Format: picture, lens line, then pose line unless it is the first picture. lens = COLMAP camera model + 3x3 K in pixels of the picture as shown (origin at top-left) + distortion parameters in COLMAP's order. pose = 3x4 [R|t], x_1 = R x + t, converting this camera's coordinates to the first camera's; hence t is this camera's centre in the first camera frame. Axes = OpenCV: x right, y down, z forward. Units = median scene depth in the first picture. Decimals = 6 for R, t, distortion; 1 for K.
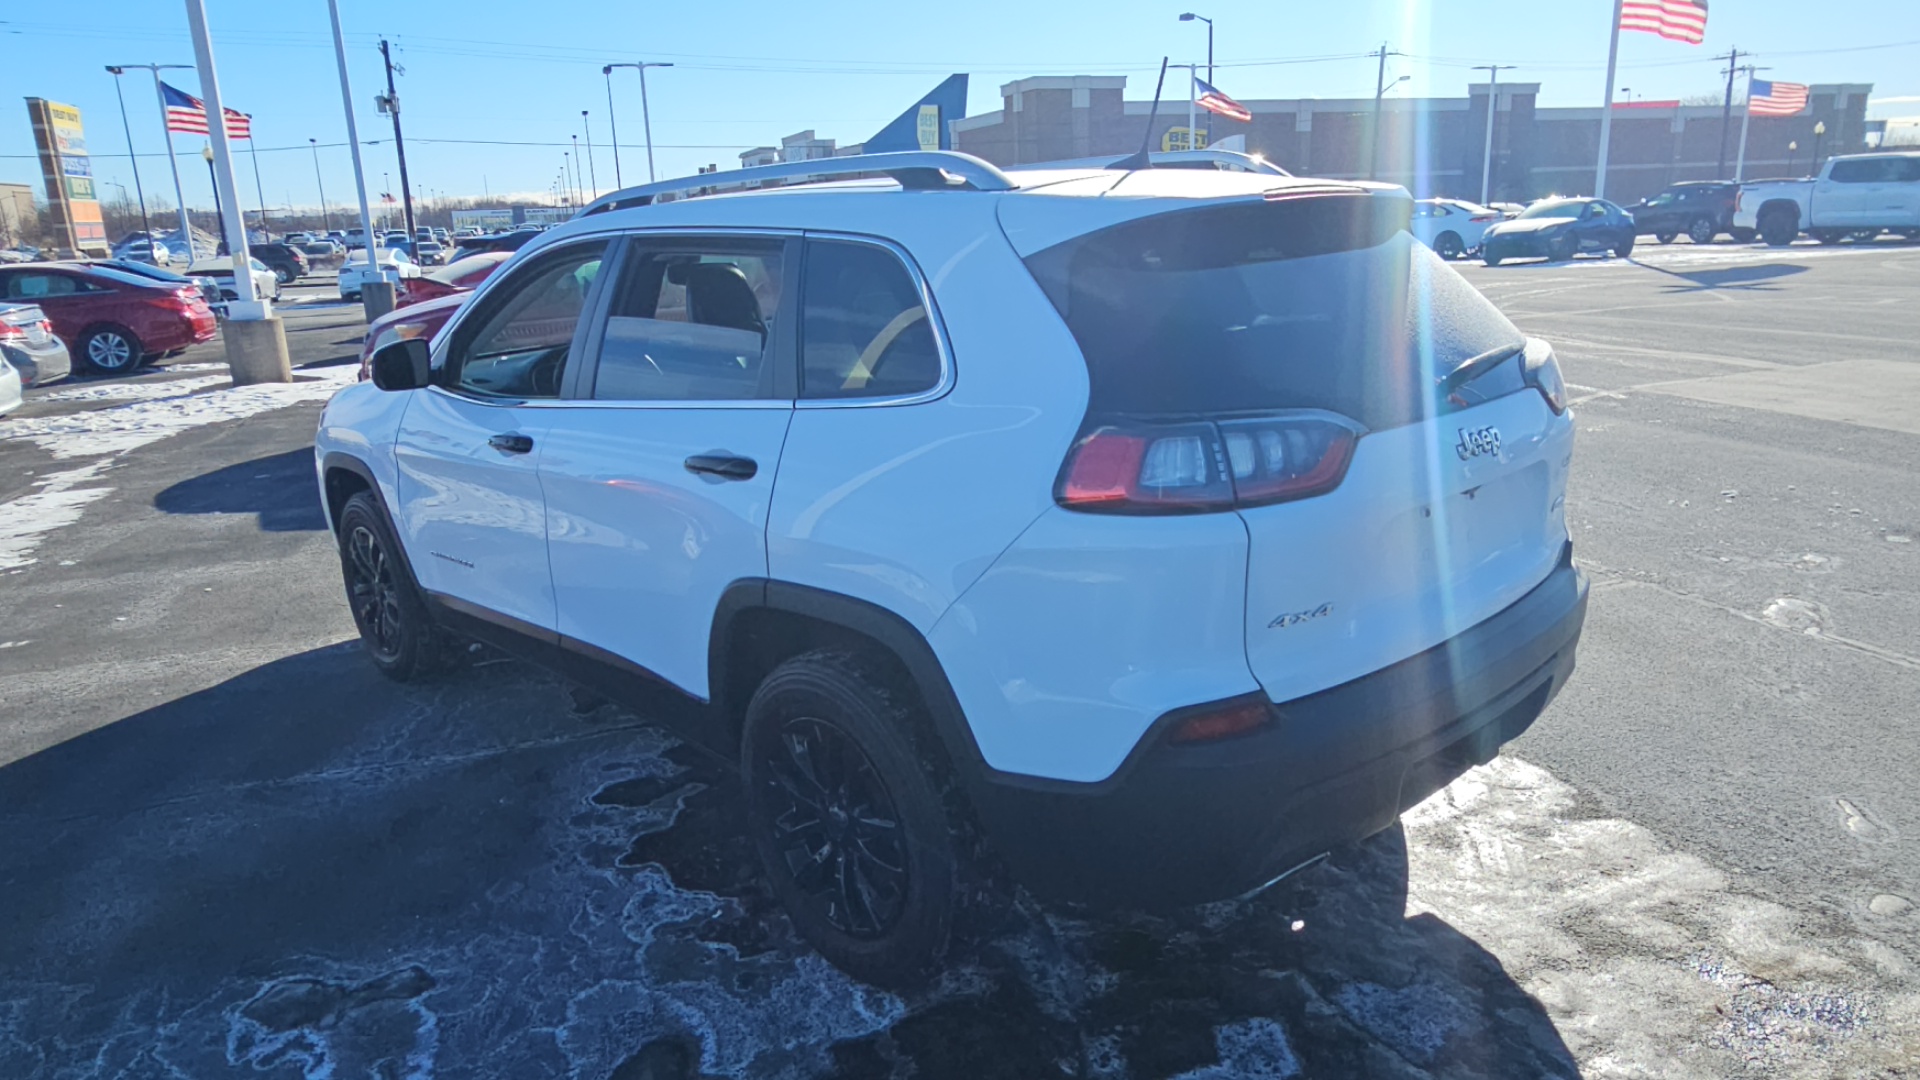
lens RADIAL K [[1241.7, 0, 984.3], [0, 1241.7, 575.0], [0, 0, 1]] dist [0.007925, -0.005116]
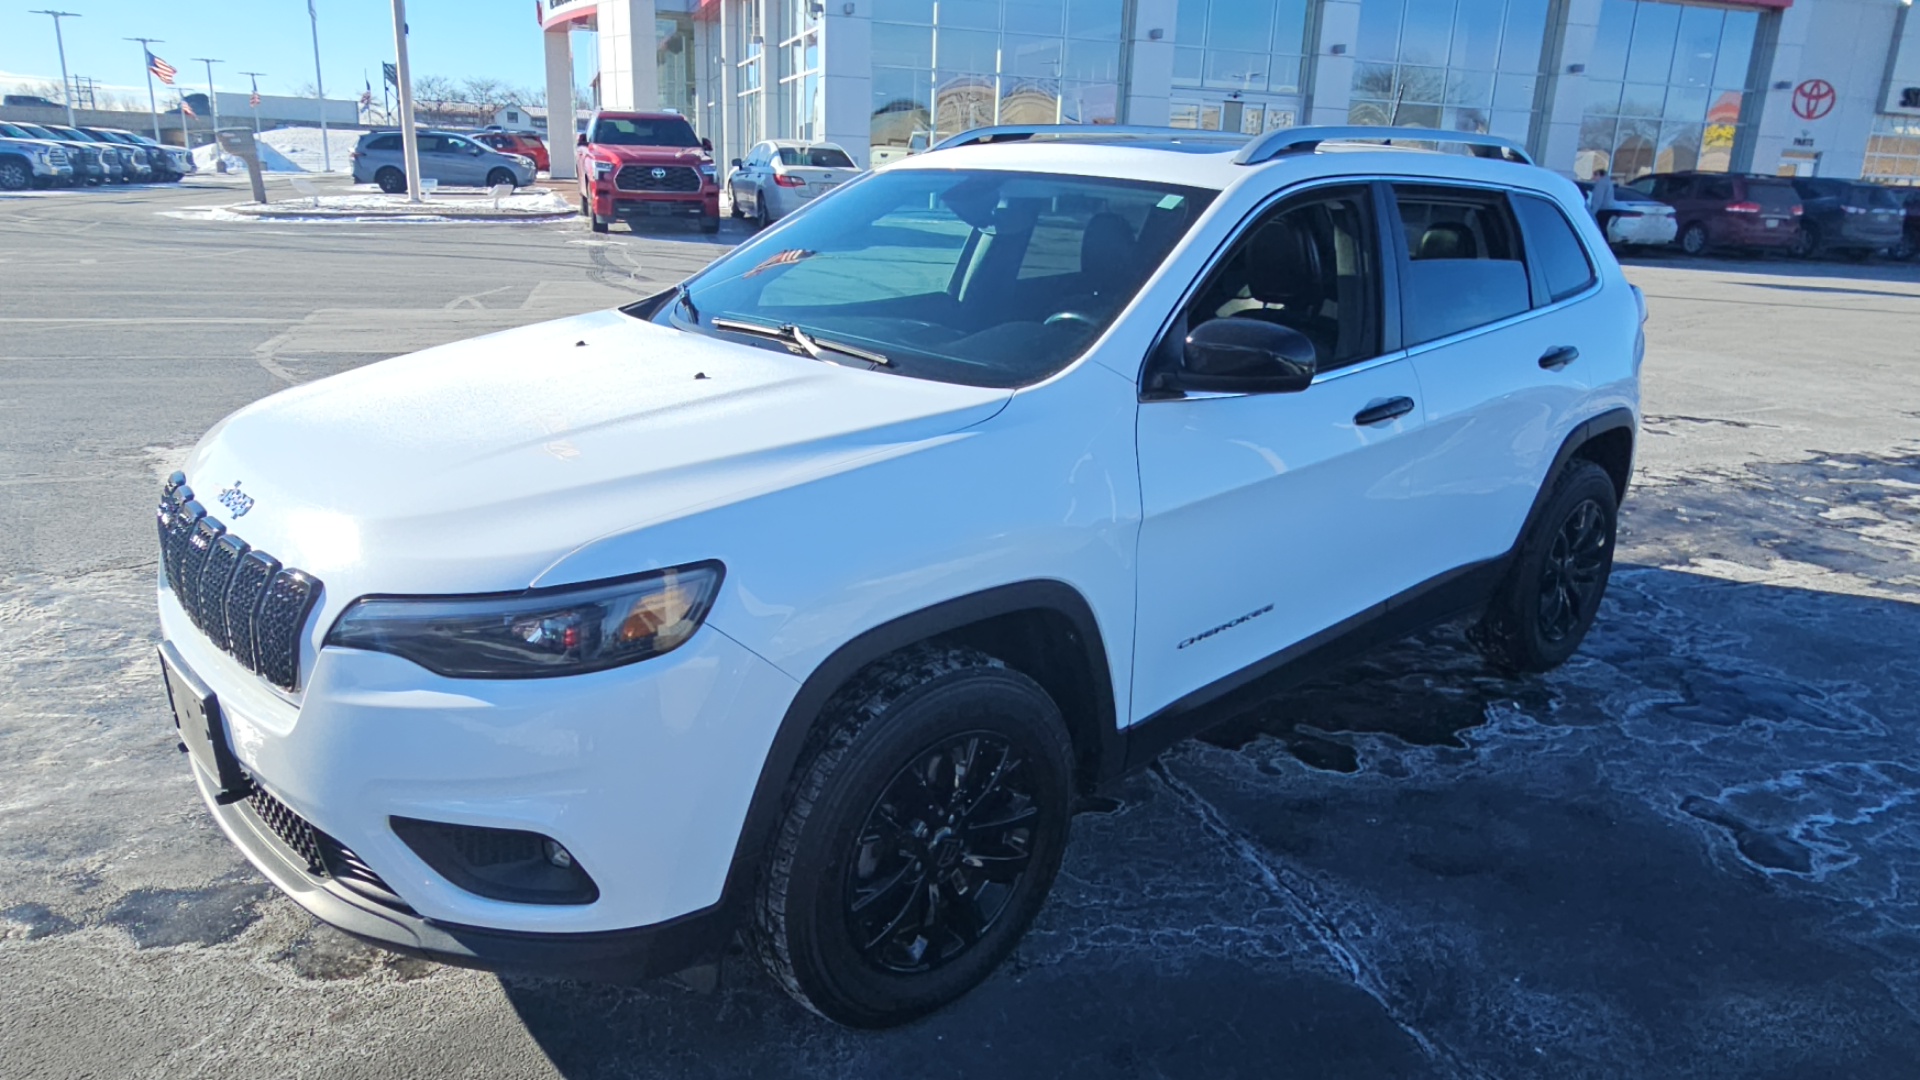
lens RADIAL K [[1241.7, 0, 967.3], [0, 1241.7, 540.1], [0, 0, 1]] dist [0.007925, -0.005116]
pose [[0.022338, -0.246527, 0.968878, -1.174500], [0.244763, 0.940976, 0.233784, -0.278053], [-0.969326, 0.231923, 0.081360, 1.132612]]
